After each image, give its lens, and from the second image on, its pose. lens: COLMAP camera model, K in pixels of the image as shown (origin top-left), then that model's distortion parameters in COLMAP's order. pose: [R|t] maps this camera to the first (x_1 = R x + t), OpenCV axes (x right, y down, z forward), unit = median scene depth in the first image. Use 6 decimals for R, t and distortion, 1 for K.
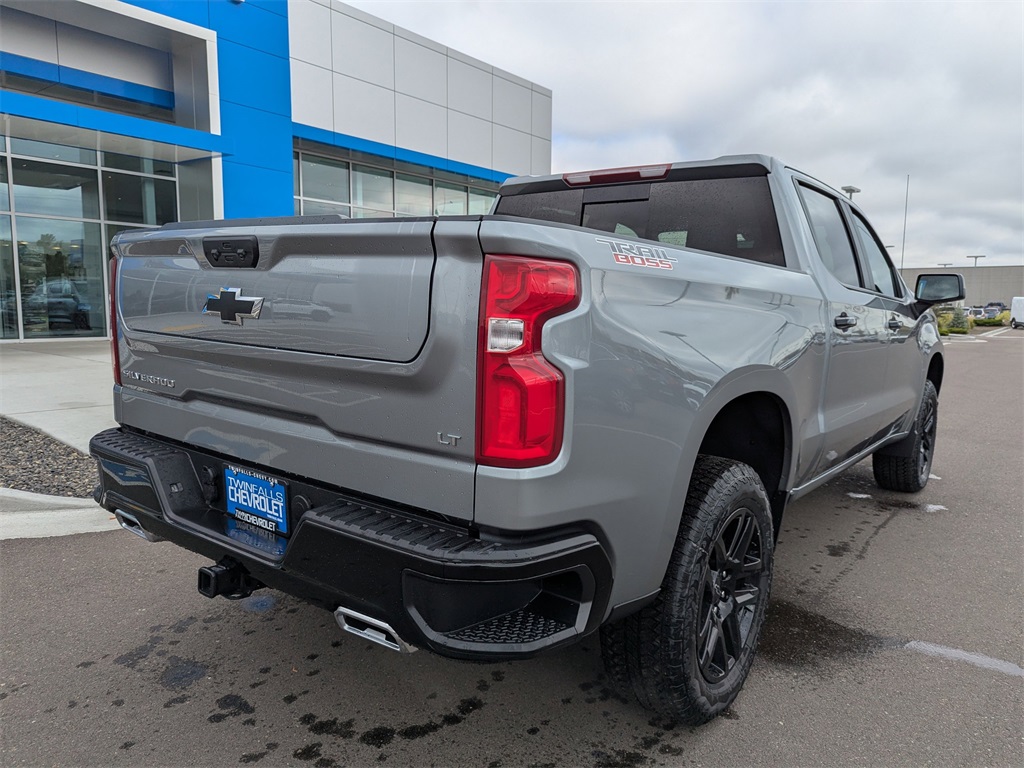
lens RADIAL K [[719.9, 0, 516.1], [0, 719.9, 382.5], [0, 0, 1]] dist [0.035316, -0.018790]
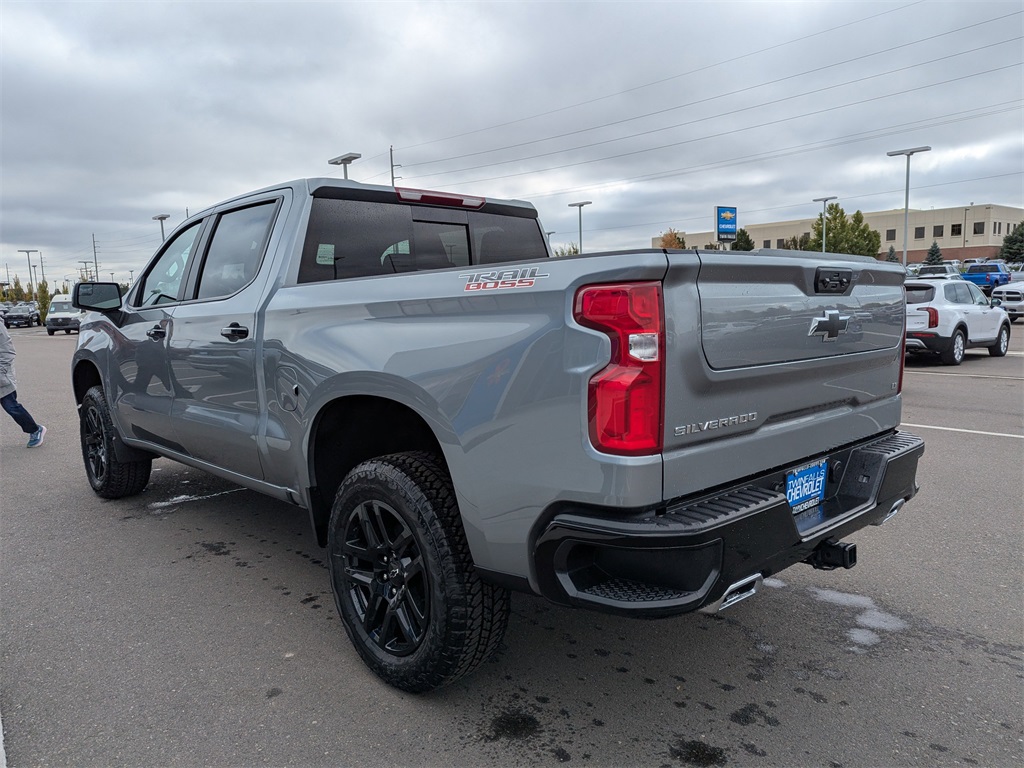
lens RADIAL K [[718.0, 0, 497.2], [0, 718.0, 387.5], [0, 0, 1]] dist [0.065802, -0.044916]
pose [[0.170439, -0.144613, 0.974699, -1.621284], [0.137625, 0.982970, 0.121774, -0.219716], [-0.975710, 0.113388, 0.187439, 1.282050]]
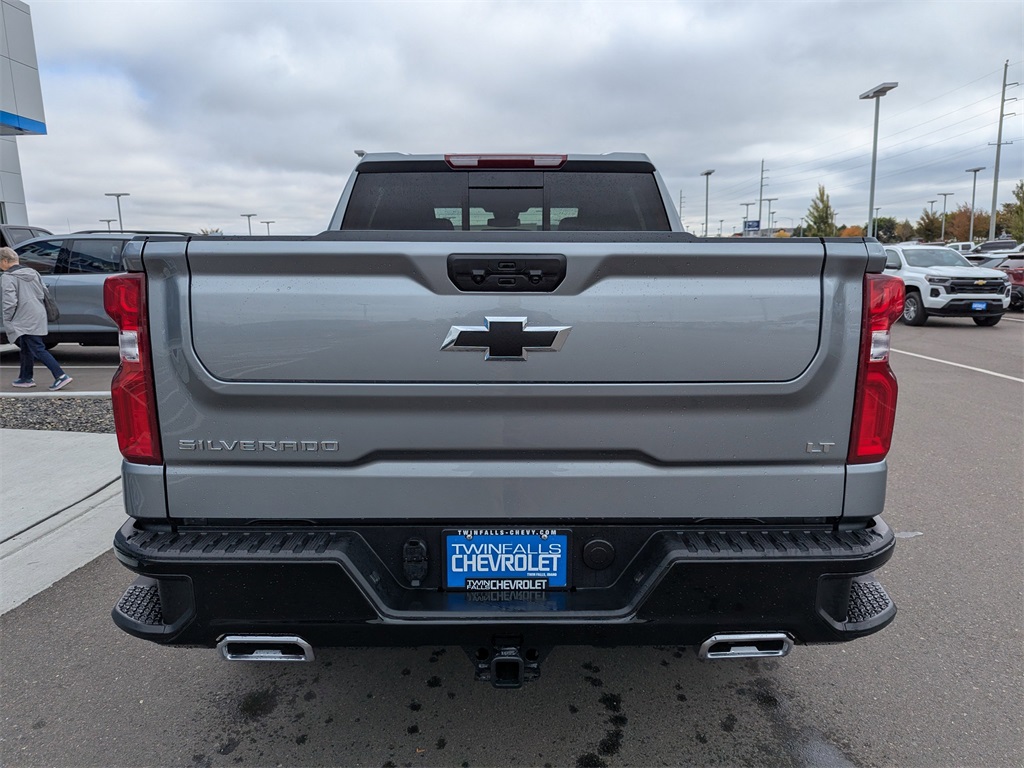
lens RADIAL K [[716.4, 0, 512.0], [0, 716.4, 384.0], [0, 0, 1]] dist [0.056848, -0.048787]
pose [[0.786062, -0.134651, 0.603303, -0.858800], [0.097186, 0.990769, 0.094502, -0.126432], [-0.610459, -0.015652, 0.791893, 0.339123]]
